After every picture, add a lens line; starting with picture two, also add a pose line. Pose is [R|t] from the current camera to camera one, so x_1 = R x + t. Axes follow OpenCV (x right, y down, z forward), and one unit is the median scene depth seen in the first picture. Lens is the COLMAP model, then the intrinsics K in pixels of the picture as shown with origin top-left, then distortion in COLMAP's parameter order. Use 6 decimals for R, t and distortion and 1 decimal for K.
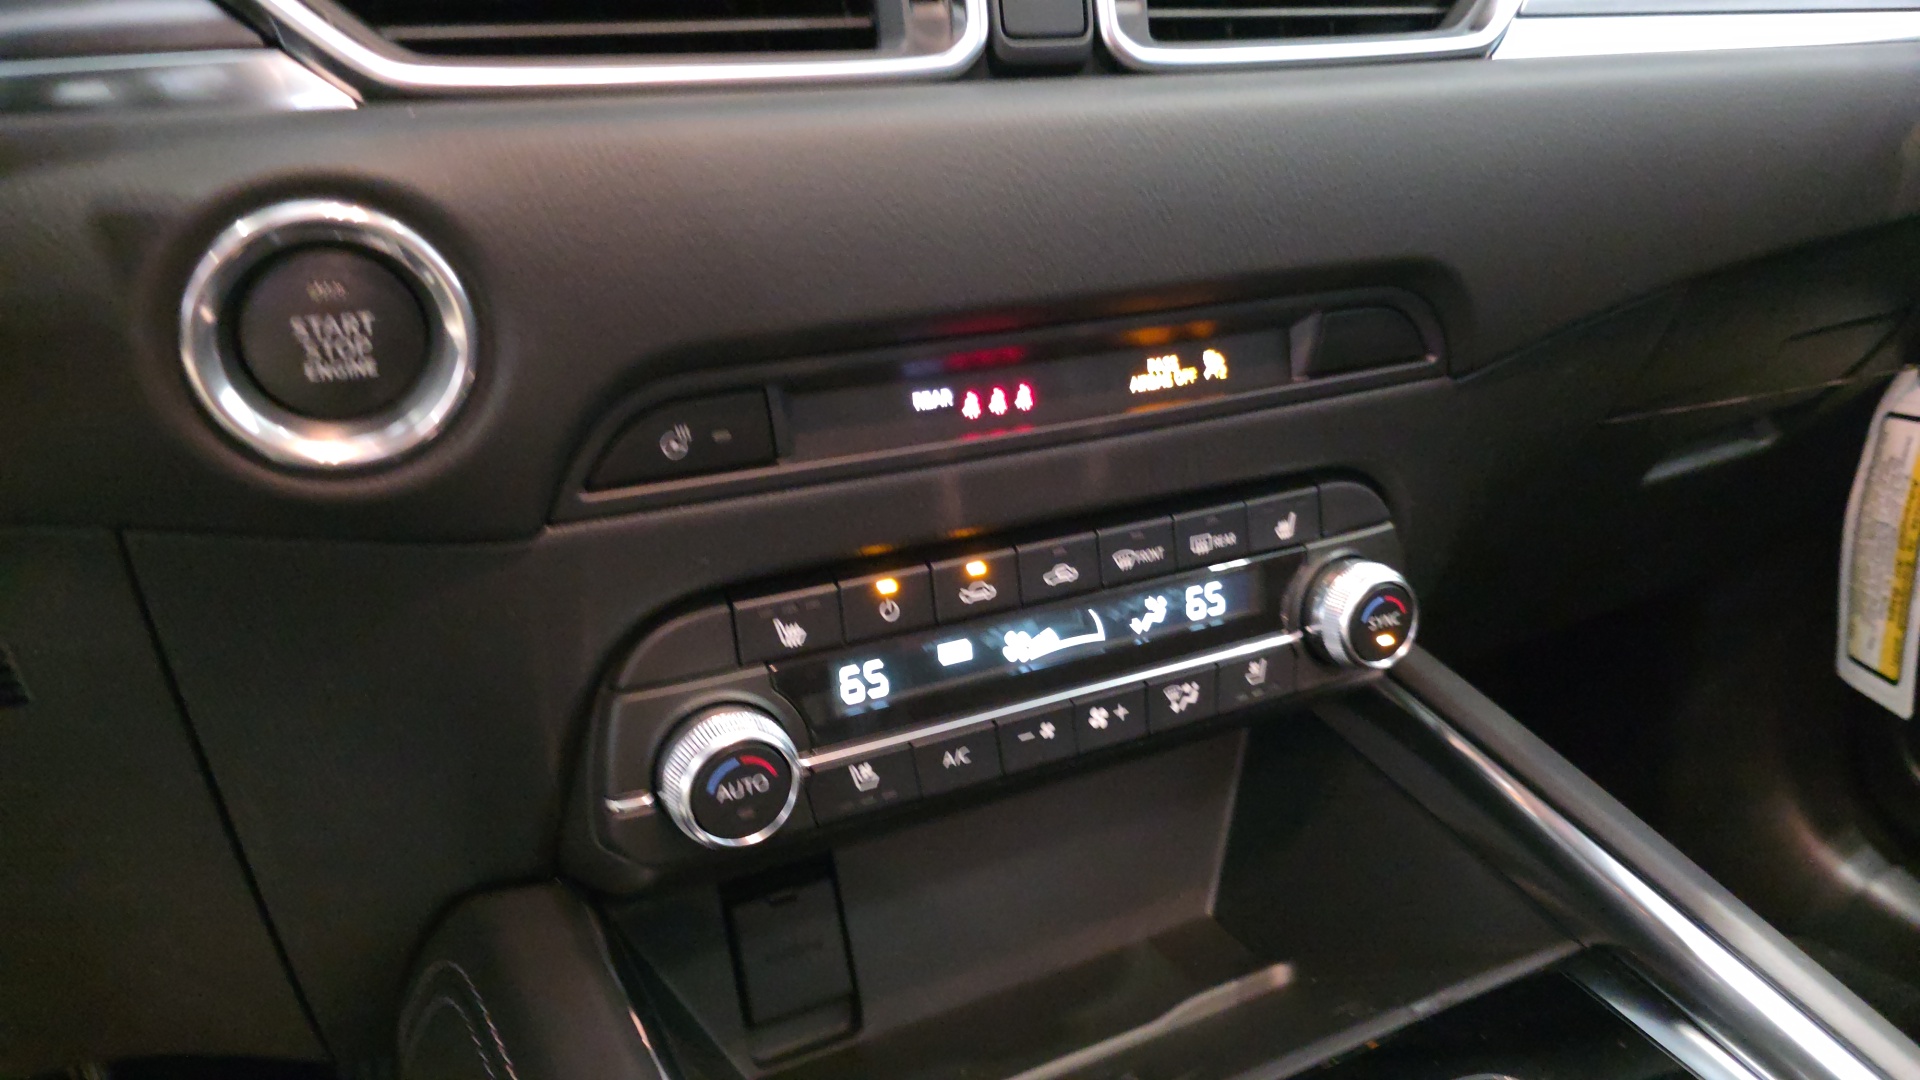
lens RADIAL K [[1279.6, 0, 975.1], [0, 1279.6, 546.9], [0, 0, 1]] dist [0.058890, -0.054841]
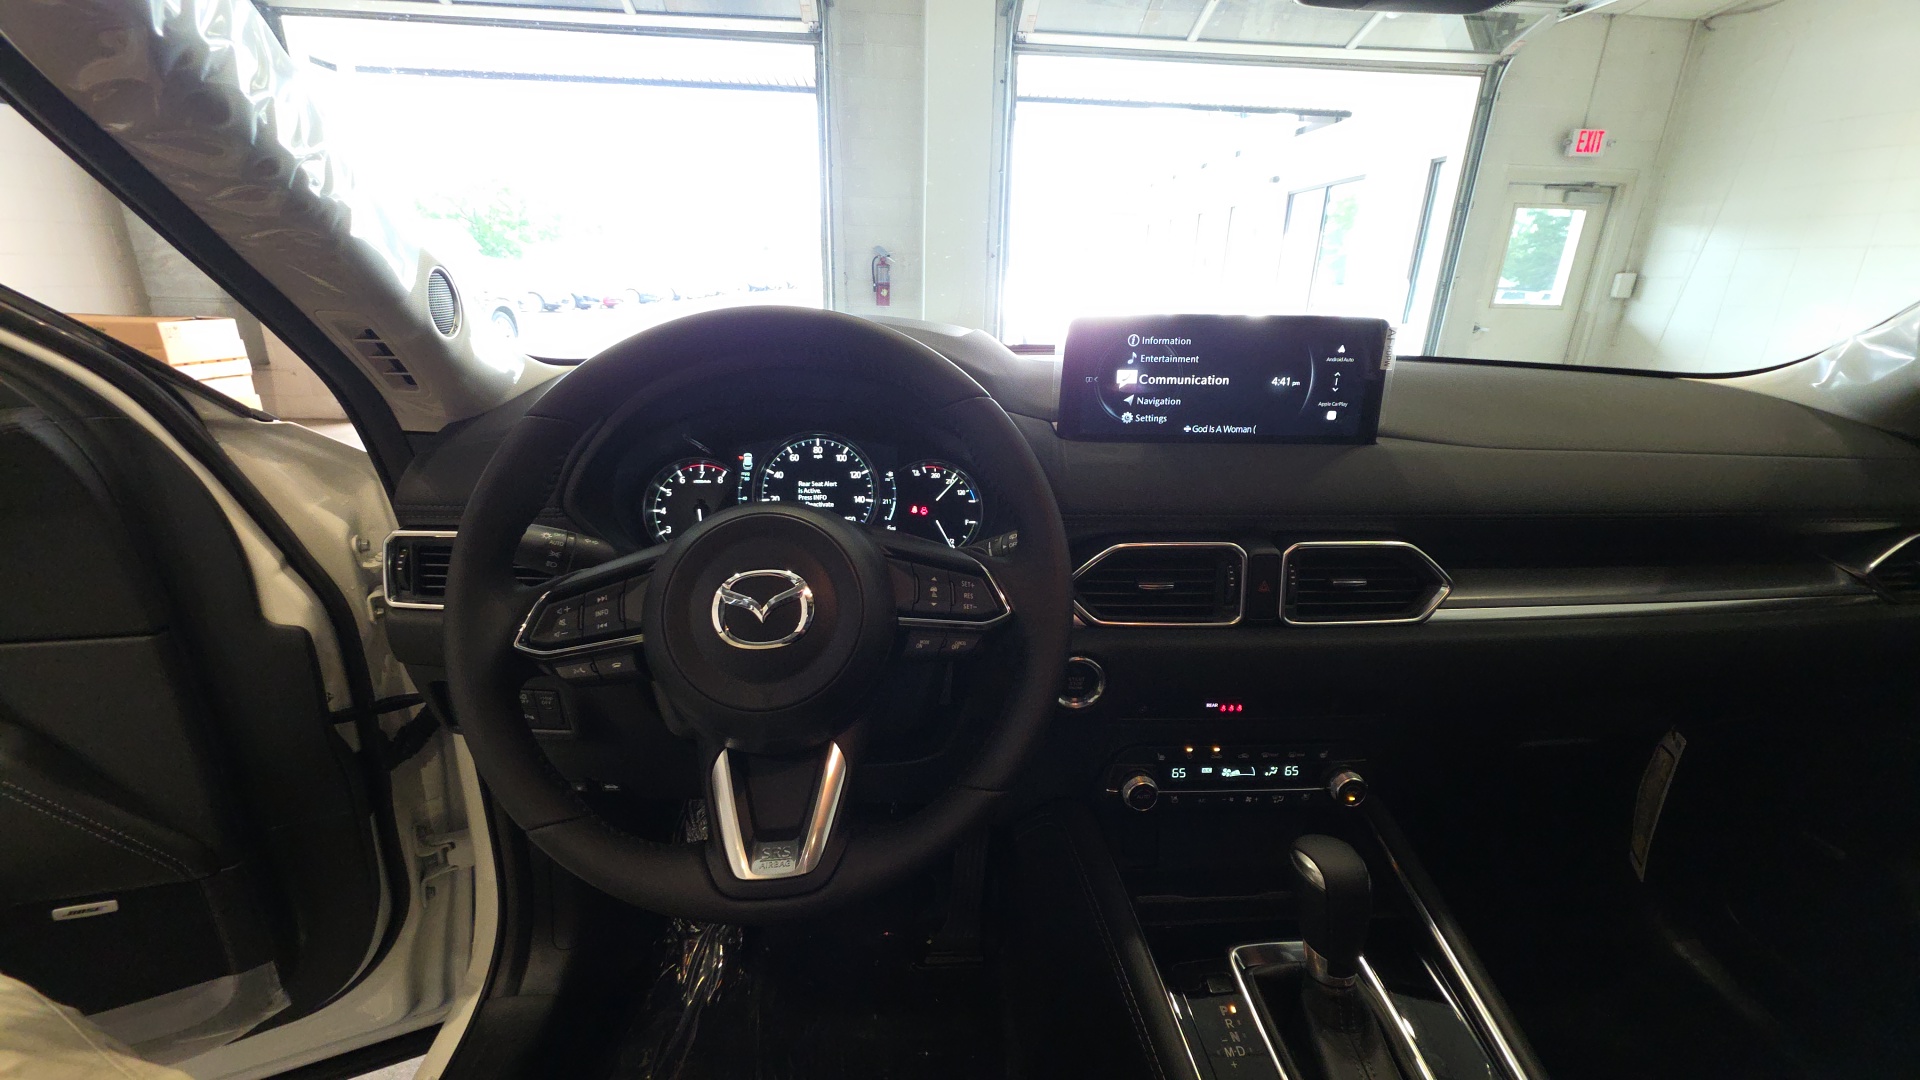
lens RADIAL K [[760.8, 0, 949.5], [0, 760.8, 536.6], [0, 0, 1]] dist [0.002379, -0.000602]
pose [[0.919451, 0.164459, -0.357159, -0.024772], [-0.175959, 0.984397, 0.000299, -0.429630], [0.351636, 0.062571, 0.934043, -1.241932]]
